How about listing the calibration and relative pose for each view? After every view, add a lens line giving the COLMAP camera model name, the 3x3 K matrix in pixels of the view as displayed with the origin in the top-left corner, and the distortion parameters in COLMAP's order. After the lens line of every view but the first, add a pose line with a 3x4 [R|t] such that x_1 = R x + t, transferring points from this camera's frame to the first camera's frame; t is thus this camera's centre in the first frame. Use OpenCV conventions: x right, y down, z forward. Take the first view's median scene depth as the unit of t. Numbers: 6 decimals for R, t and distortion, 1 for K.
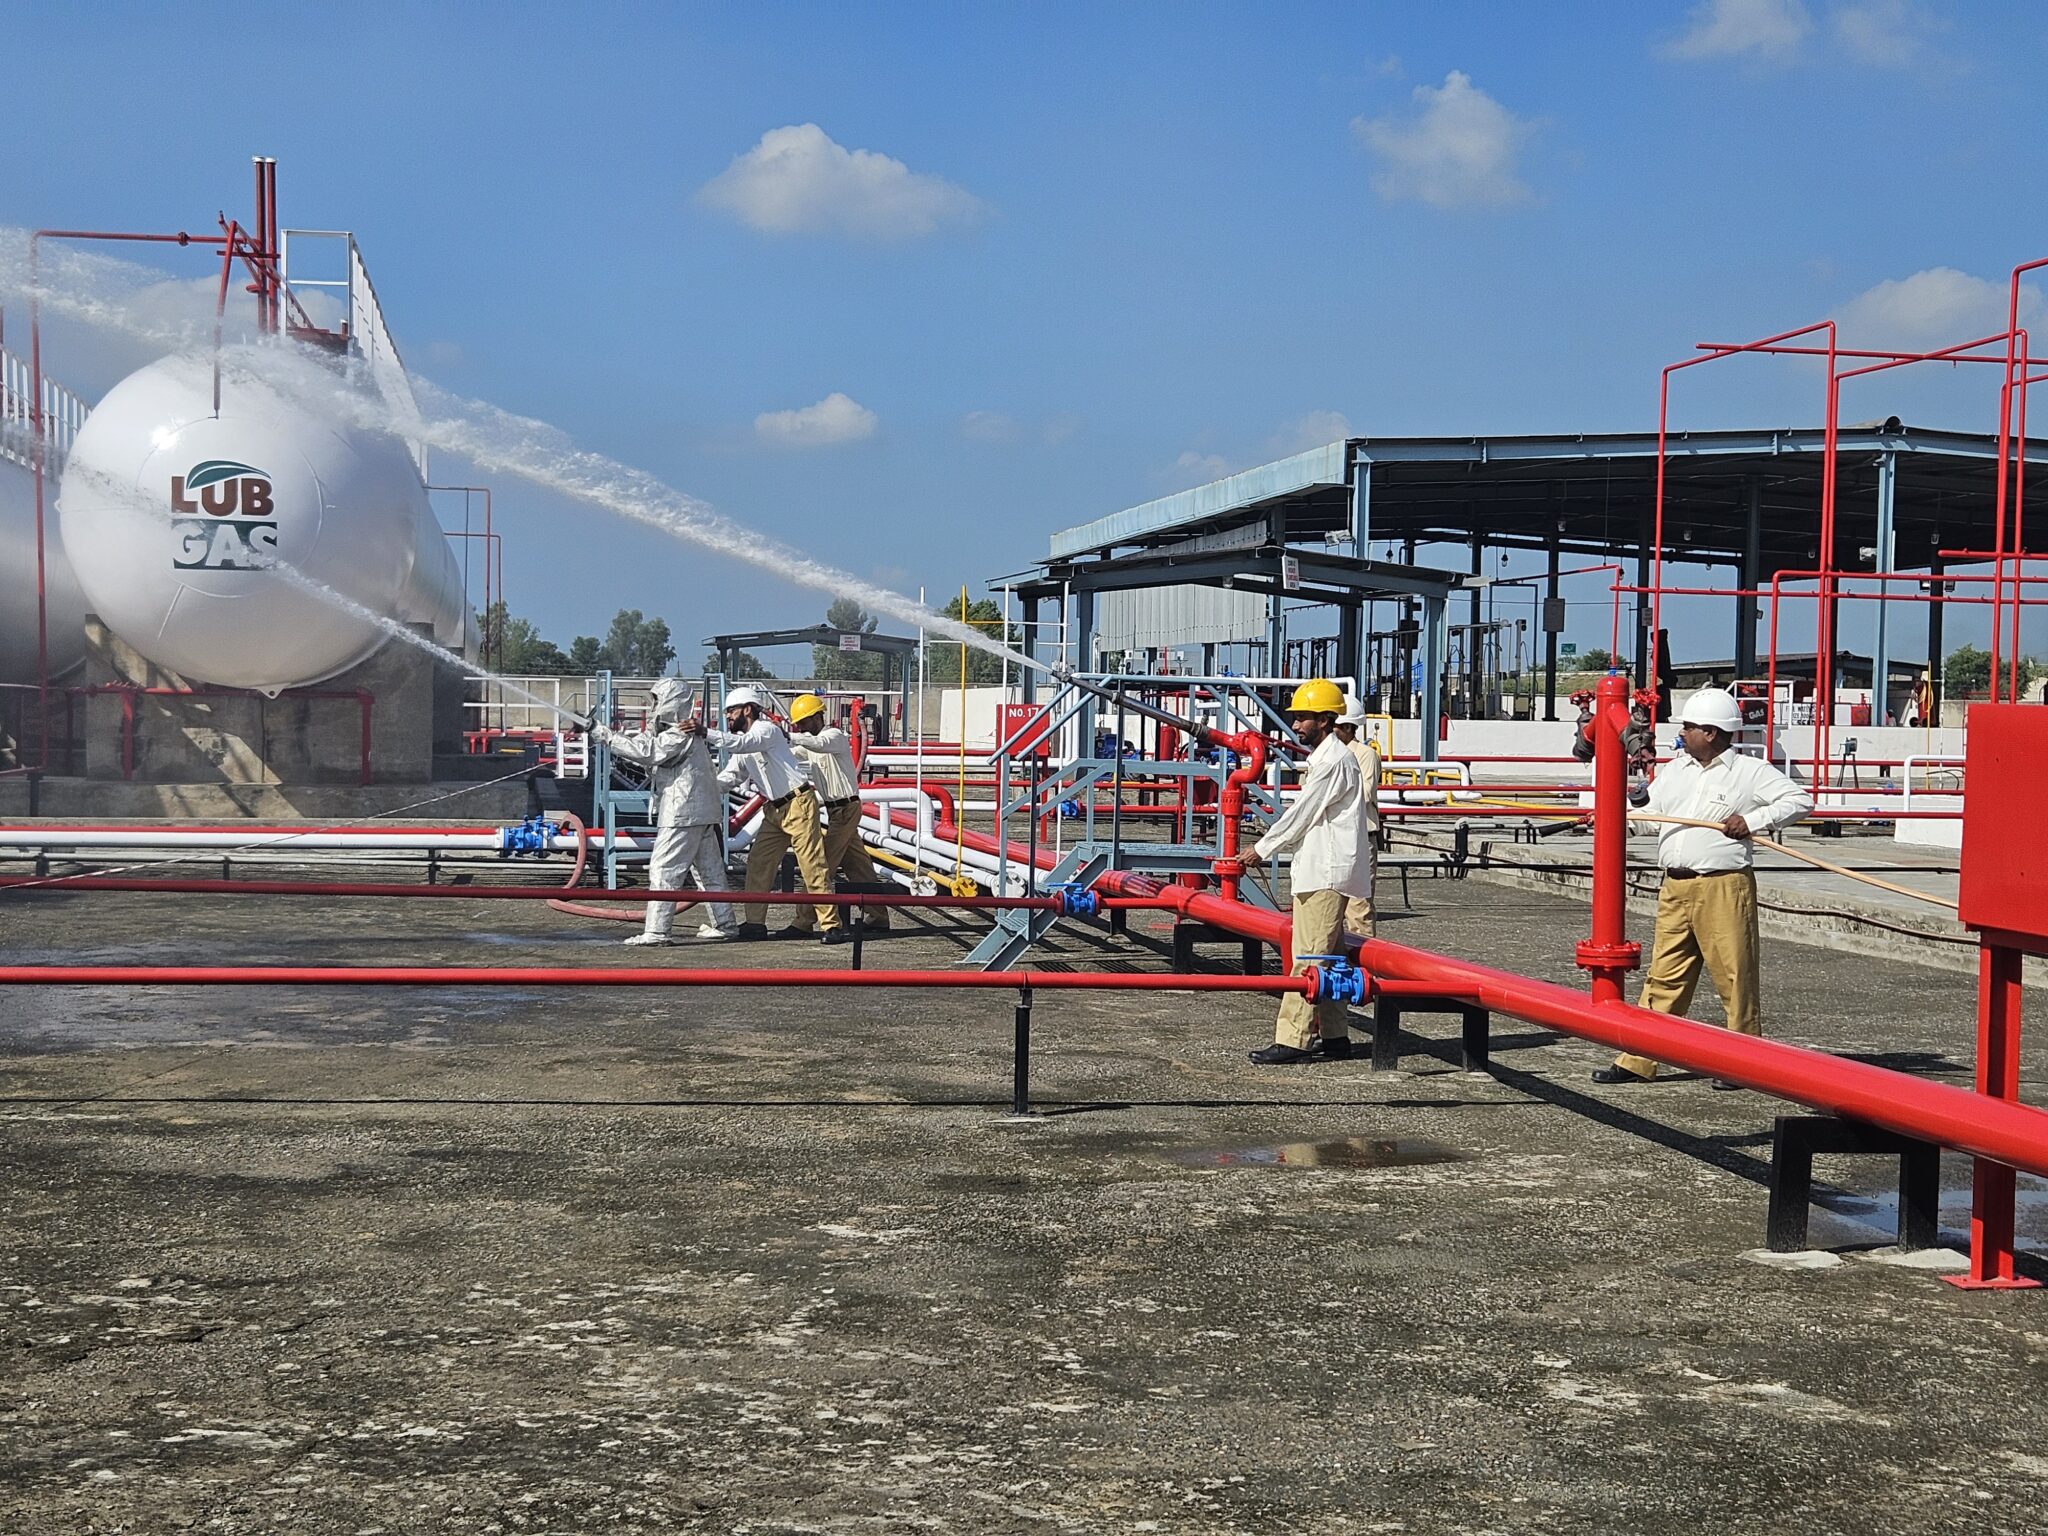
lens RADIAL K [[2761.4, 0, 1041.7], [0, 2761.4, 764.8], [0, 0, 1]] dist [0.119046, -0.118401]
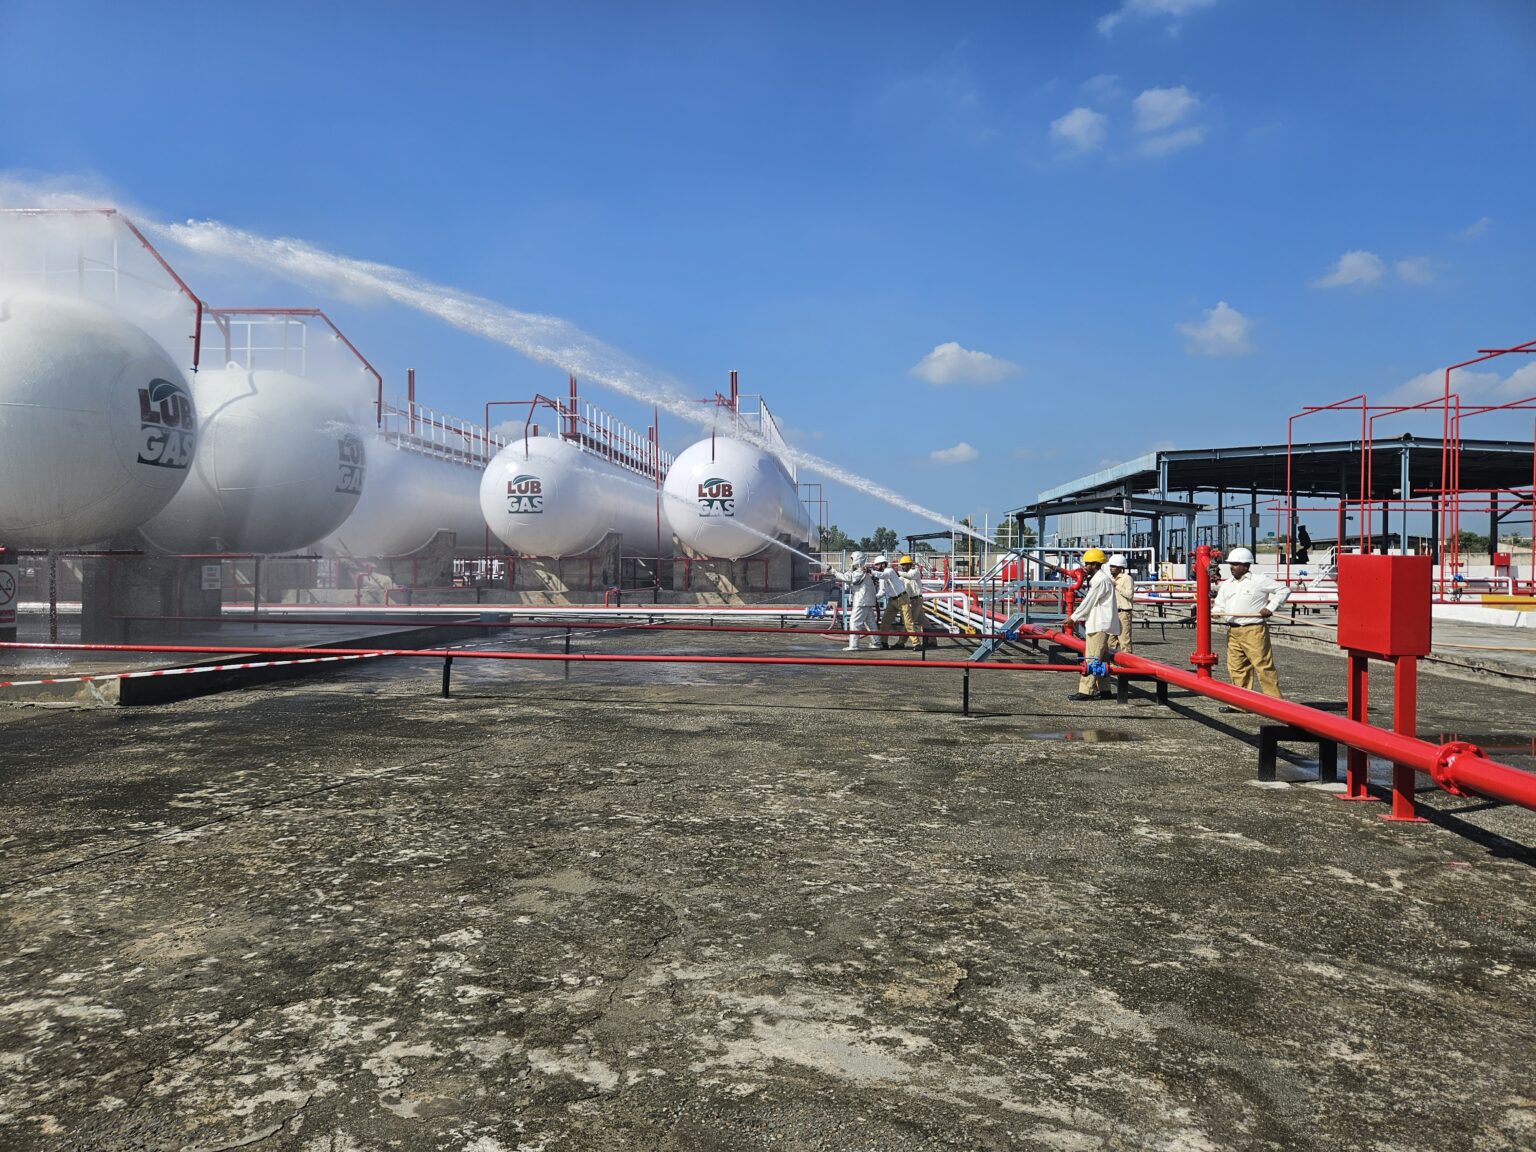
lens RADIAL K [[1037.7, 0, 765.6], [0, 1037.7, 558.1], [0, 0, 1]] dist [0.097956, -0.091015]
pose [[0.966120, -0.013886, -0.257718, 0.058136], [0.007299, 0.999622, -0.026499, 0.001321], [0.257989, 0.023721, 0.965857, -0.002806]]
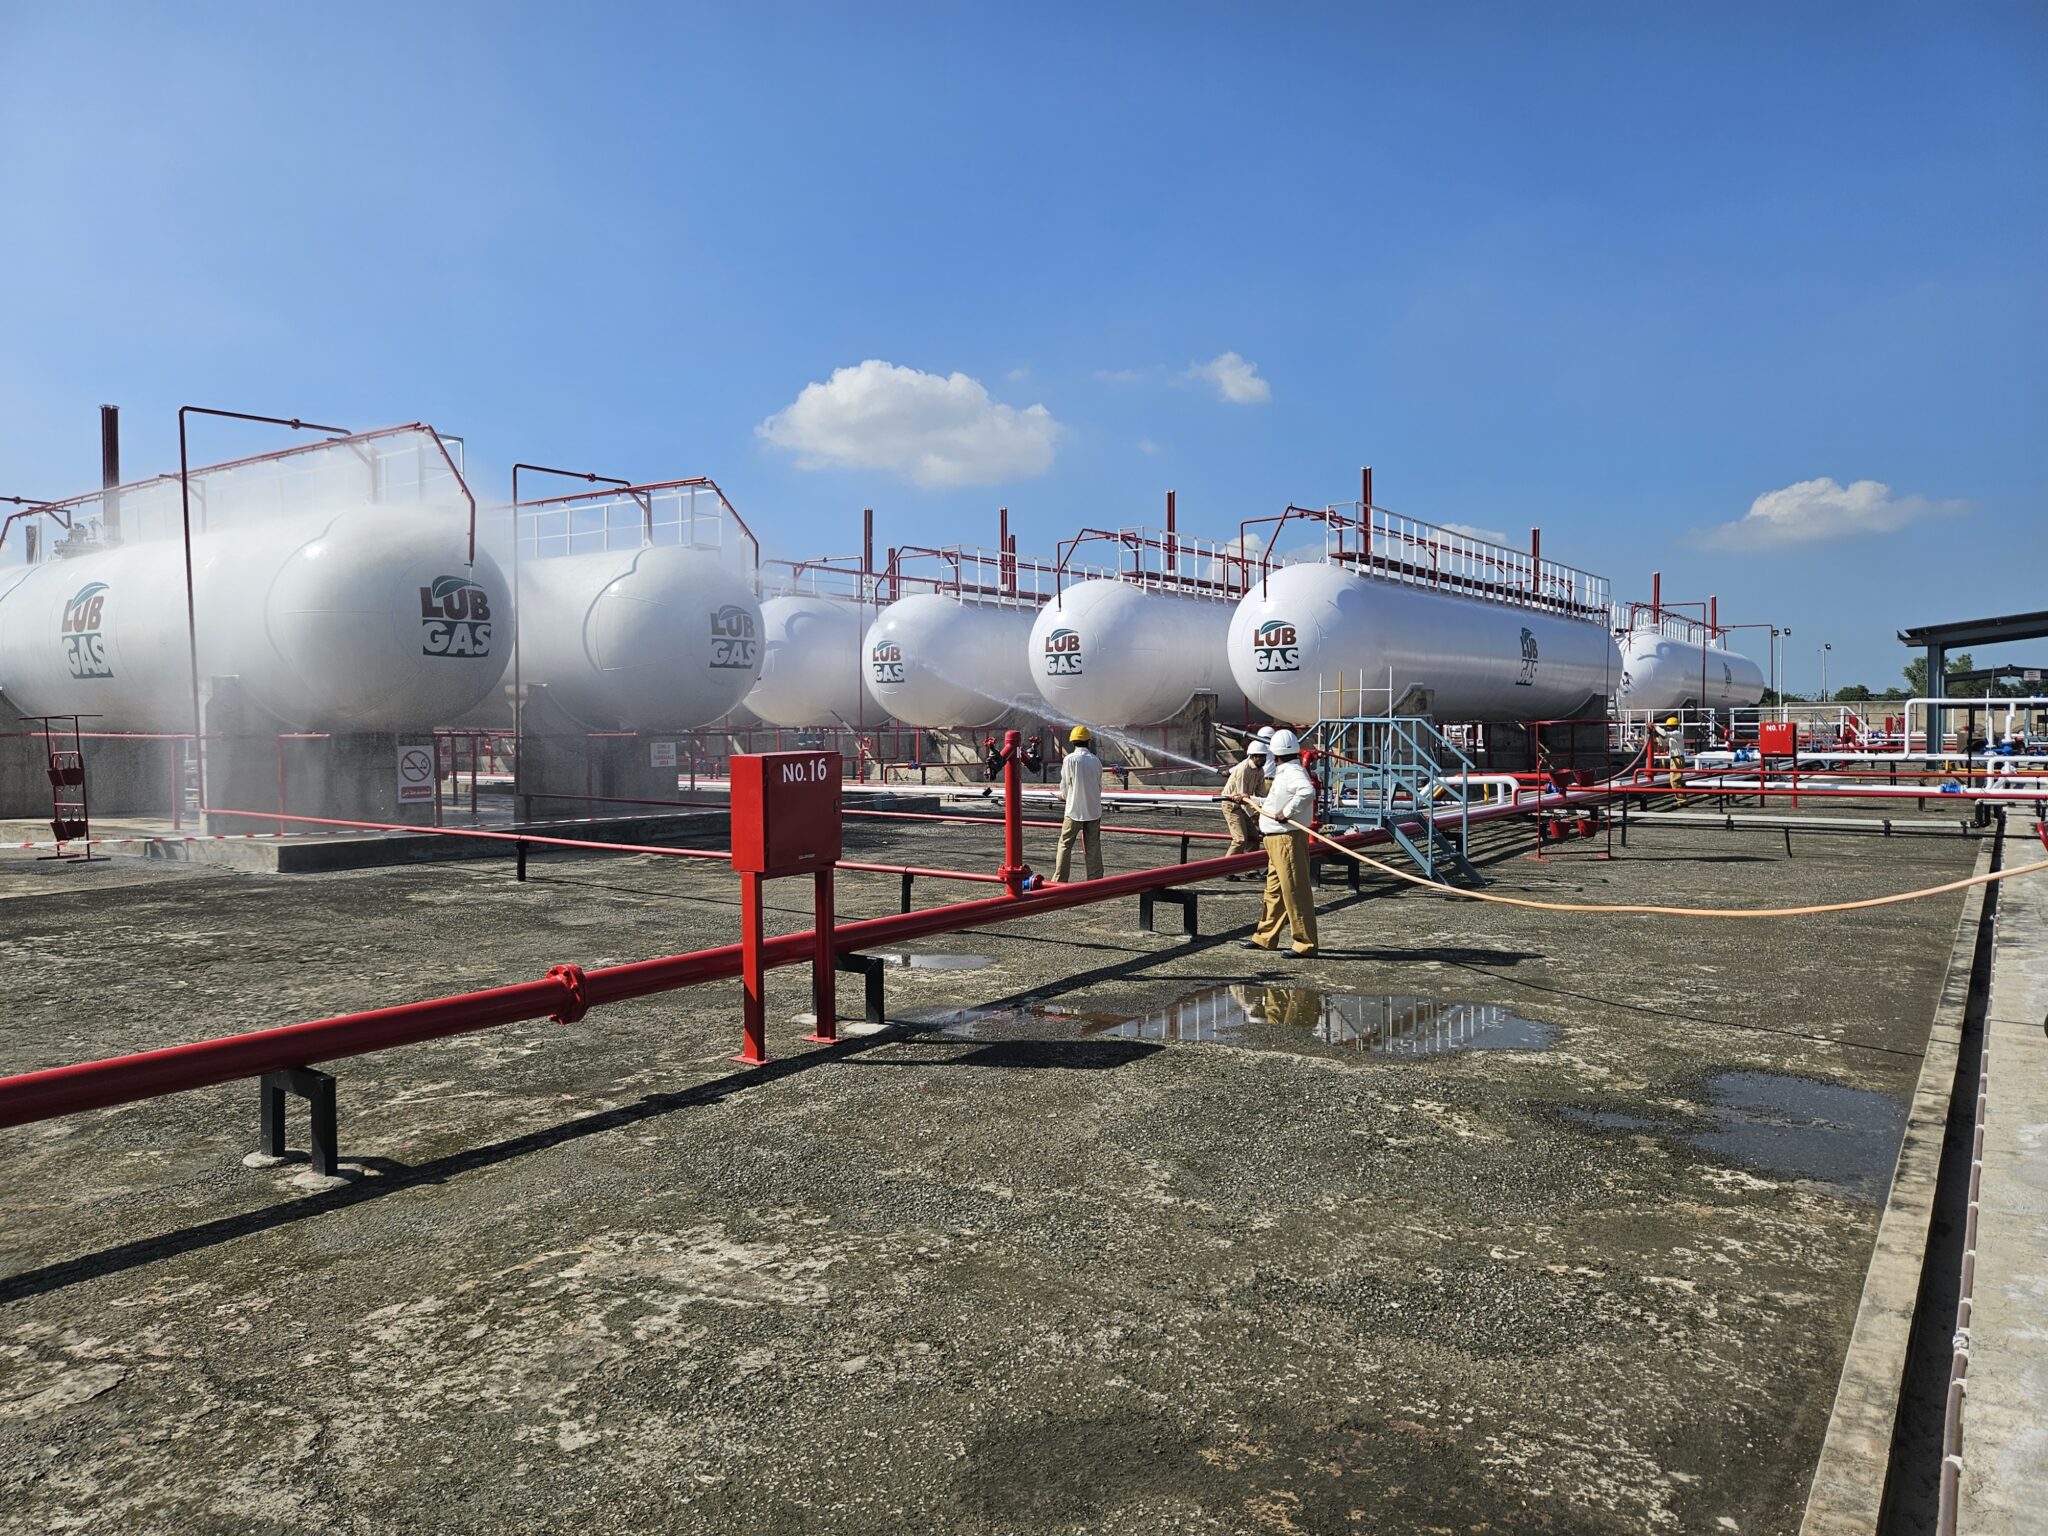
lens RADIAL K [[1366.0, 0, 1024.0], [0, 1366.0, 768.0], [0, 0, 1]] dist [0.051229, -0.045925]
pose [[0.688024, 0.000748, -0.725688, 0.761928], [0.006062, 0.999959, 0.006778, -0.008940], [0.725663, -0.009062, 0.687991, 0.310172]]
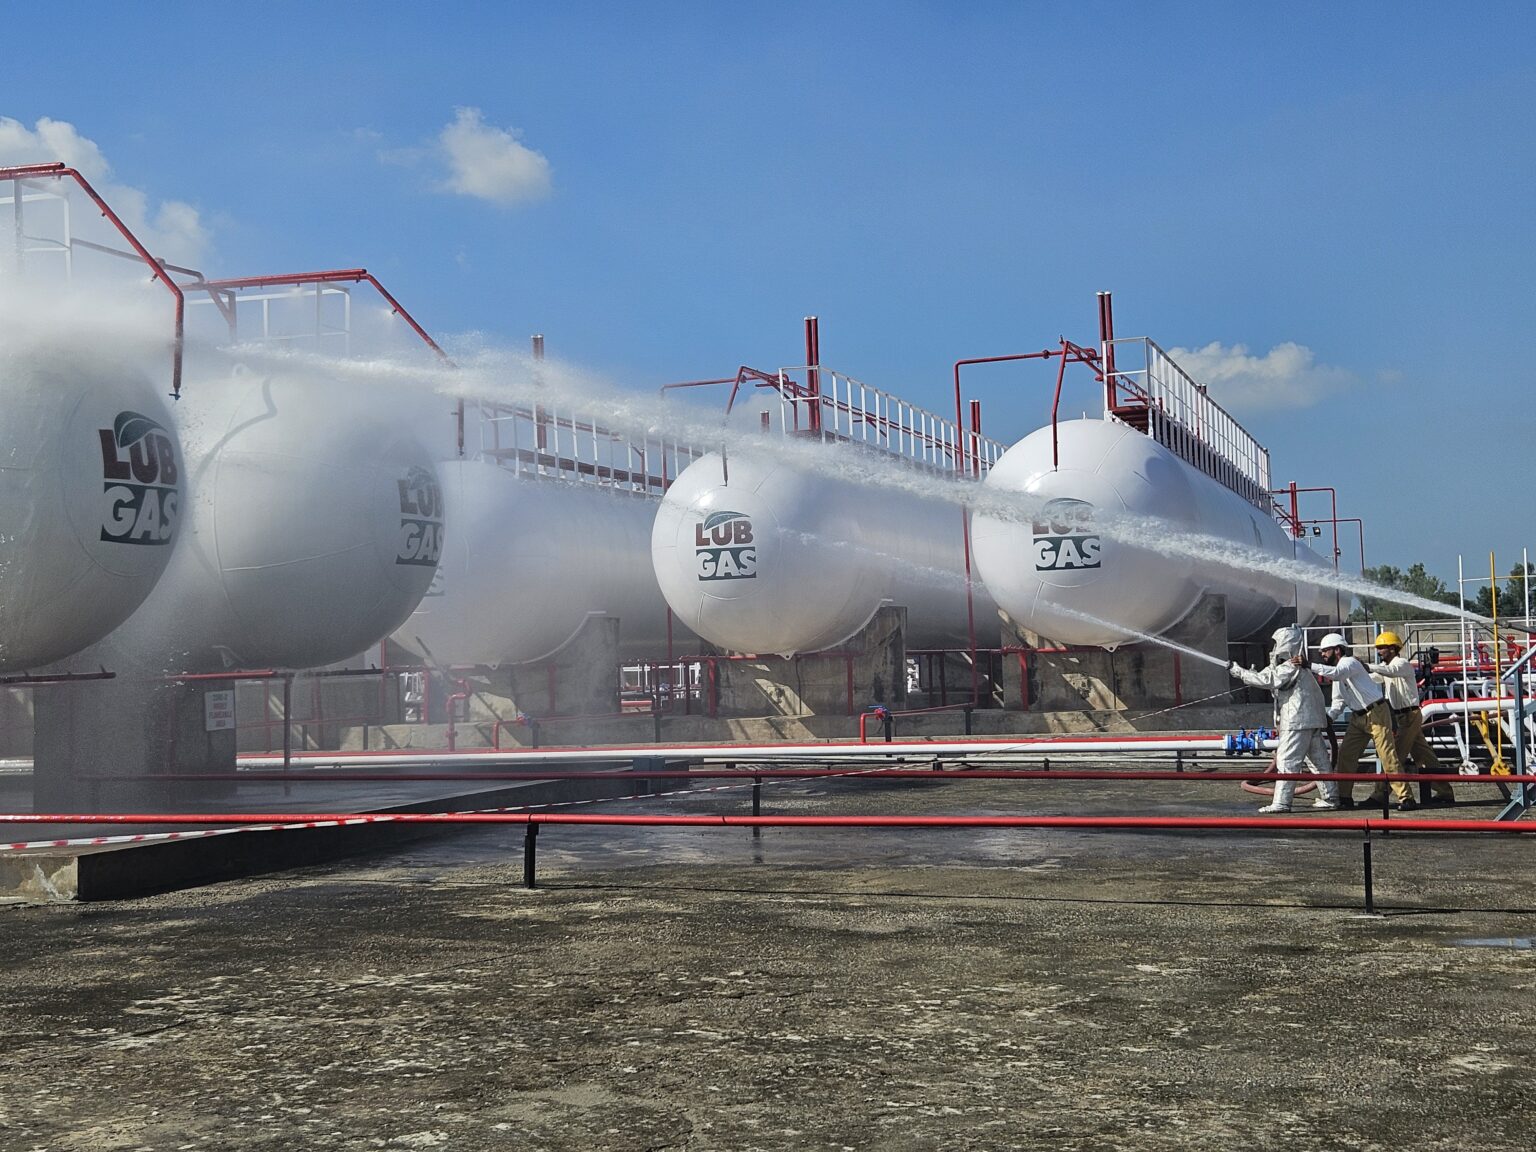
lens RADIAL K [[2071.1, 0, 781.2], [0, 2071.1, 573.6], [0, 0, 1]] dist [0.119046, -0.118401]
pose [[0.879139, -0.064656, -0.472160, 0.232639], [0.037466, 0.997064, -0.066773, 0.004582], [0.475091, 0.041013, 0.878980, -0.148997]]
